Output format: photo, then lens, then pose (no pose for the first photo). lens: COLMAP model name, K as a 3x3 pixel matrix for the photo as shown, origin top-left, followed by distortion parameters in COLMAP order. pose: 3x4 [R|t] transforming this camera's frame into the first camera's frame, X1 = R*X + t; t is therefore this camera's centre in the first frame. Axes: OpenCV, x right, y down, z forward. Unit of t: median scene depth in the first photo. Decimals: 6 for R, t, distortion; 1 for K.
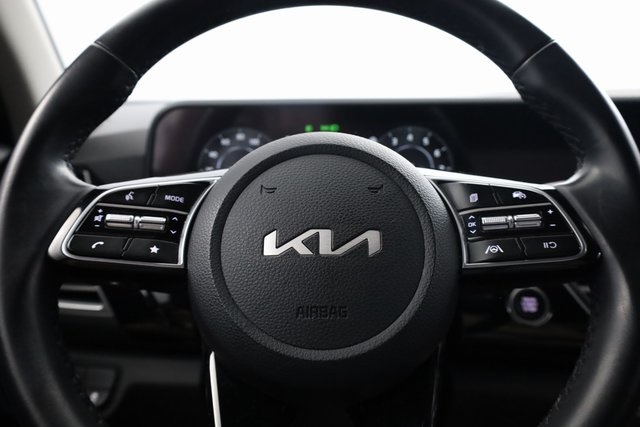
lens RADIAL K [[575.2, 0, 320.0], [0, 575.2, 213.5], [0, 0, 1]] dist [-0.011255, -0.003878]
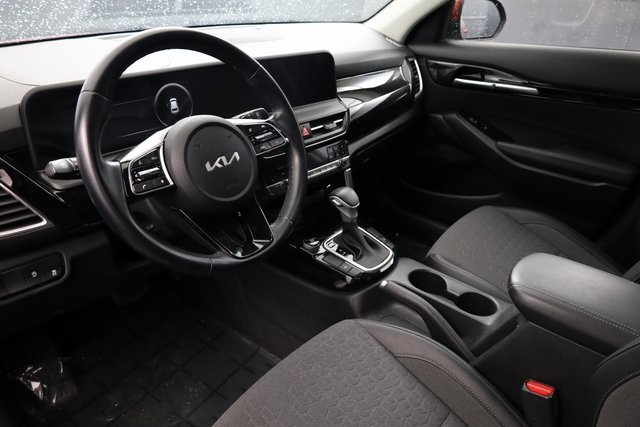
lens RADIAL K [[445.2, 0, 320.0], [0, 445.2, 213.5], [0, 0, 1]] dist [-0.043464, 0.000957]
pose [[0.605611, -0.341033, 0.718980, -1.237004], [0.064488, 0.921574, 0.382810, -0.466568], [-0.793143, -0.185469, 0.580108, -0.591154]]
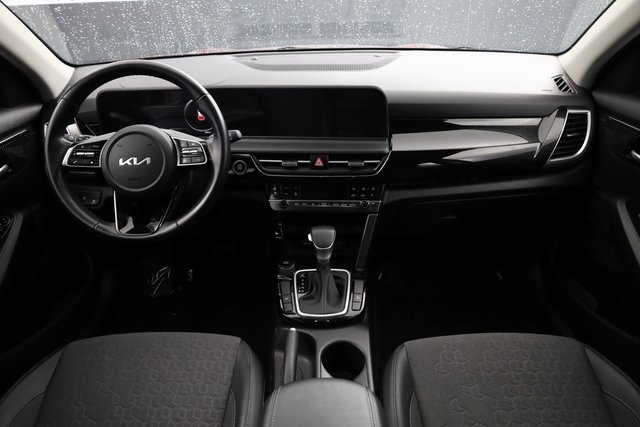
lens RADIAL K [[445.2, 0, 320.0], [0, 445.2, 213.5], [0, 0, 1]] dist [-0.043464, 0.000957]
pose [[0.999735, -0.018201, 0.014083, 1.072003], [0.012171, 0.937545, 0.347650, -0.565463], [-0.019531, -0.347387, 0.937519, -1.673426]]
